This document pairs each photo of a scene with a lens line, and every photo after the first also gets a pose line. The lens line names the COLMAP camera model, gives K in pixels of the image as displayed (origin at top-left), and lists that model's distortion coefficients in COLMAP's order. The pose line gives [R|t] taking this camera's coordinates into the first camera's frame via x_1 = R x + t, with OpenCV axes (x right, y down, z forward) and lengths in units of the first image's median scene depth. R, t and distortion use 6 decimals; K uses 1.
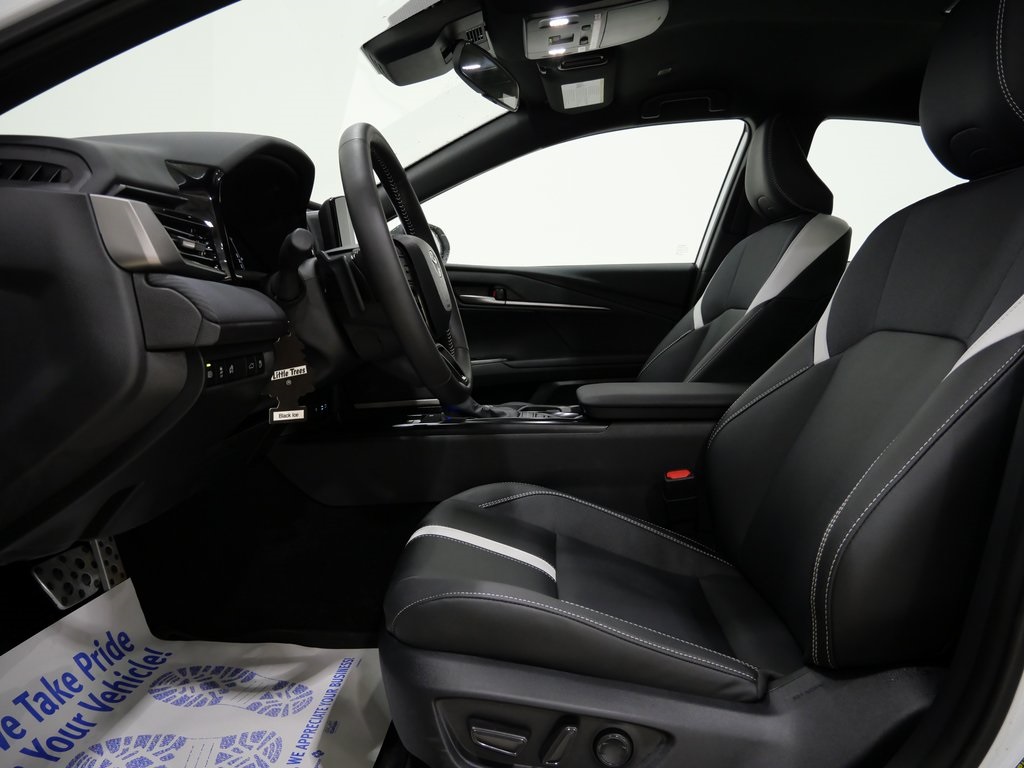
lens RADIAL K [[728.4, 0, 507.0], [0, 728.4, 387.8], [0, 0, 1]] dist [-0.032077, -0.006211]
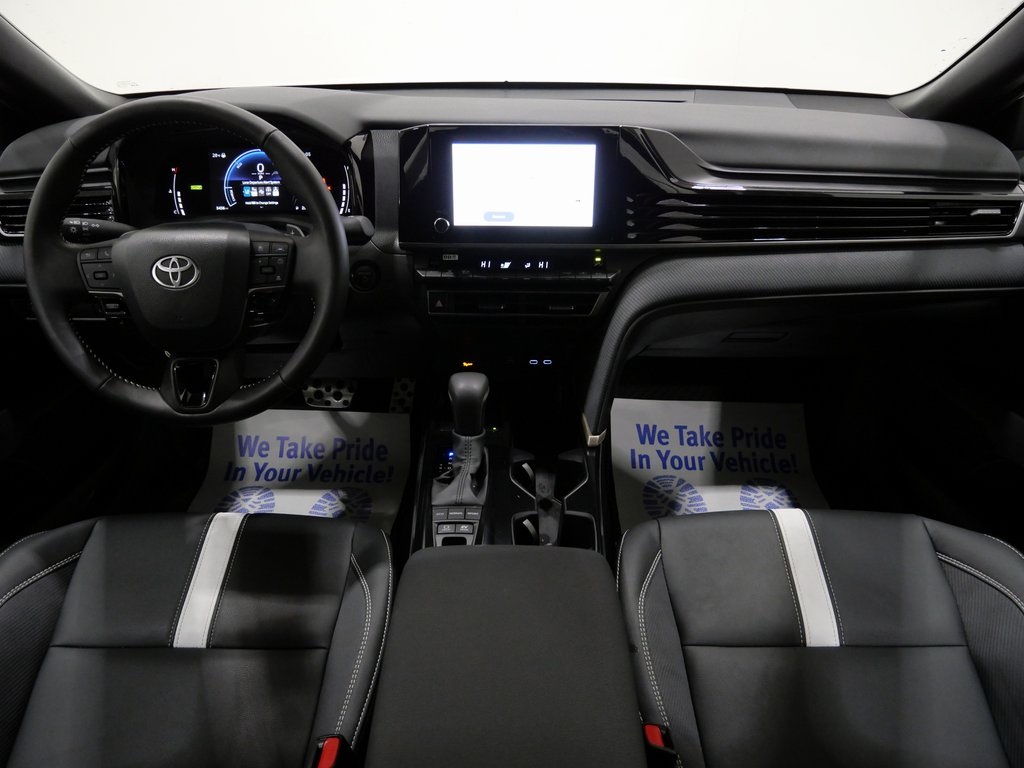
lens RADIAL K [[728.4, 0, 485.7], [0, 728.4, 382.7], [0, 0, 1]] dist [-0.032077, -0.006211]
pose [[0.049090, 0.466570, -0.883121, 0.667541], [-0.123579, 0.880230, 0.458174, -0.441587], [0.991120, 0.086644, 0.100869, 1.164583]]
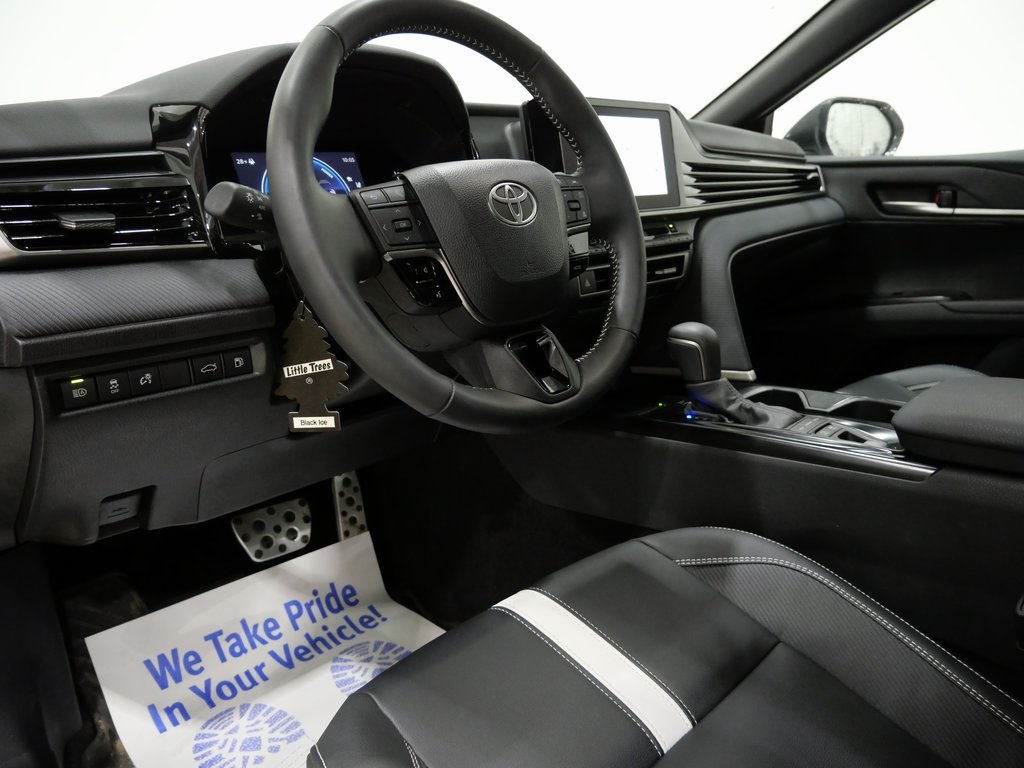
lens RADIAL K [[728.4, 0, 511.3], [0, 728.4, 385.9], [0, 0, 1]] dist [-0.032077, -0.006211]
pose [[0.738436, 0.115394, -0.664377, 0.302988], [-0.019825, 0.988538, 0.149662, -0.100727], [0.674032, -0.097345, 0.732260, 0.492150]]
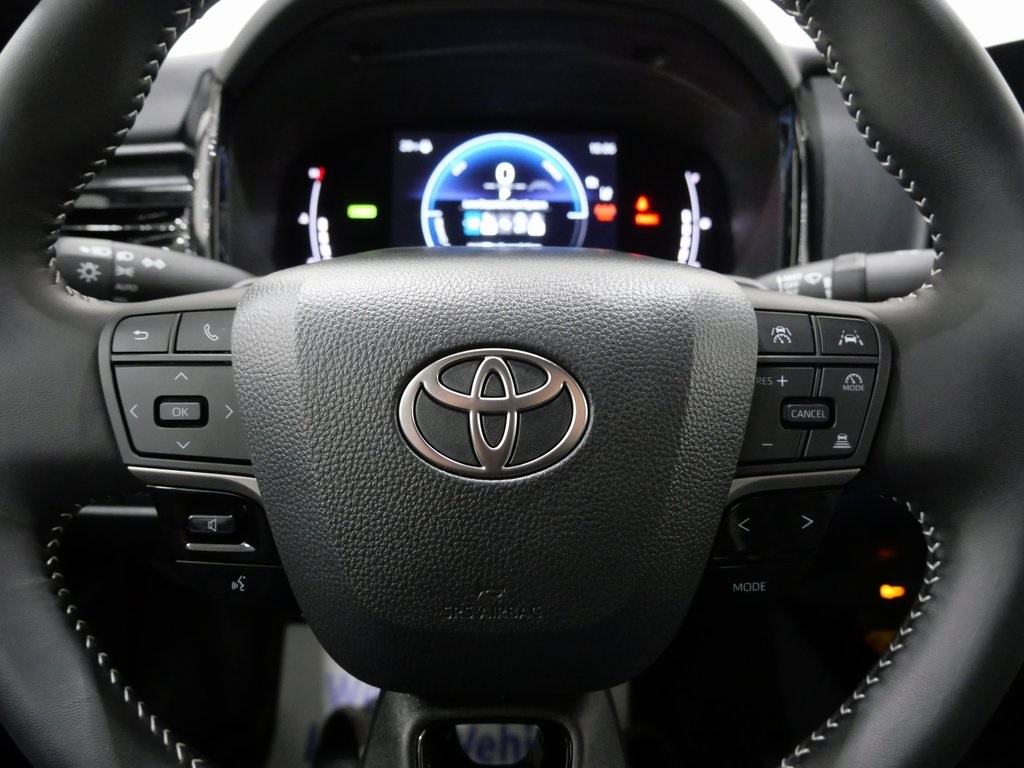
lens RADIAL K [[751.7, 0, 466.4], [0, 751.7, 385.4], [0, 0, 1]] dist [-0.012768, 0.000657]
pose [[0.016314, 0.325219, -0.945498, 0.110968], [-0.141303, 0.936883, 0.319817, -0.224199], [0.989832, 0.128384, 0.061239, 0.888472]]
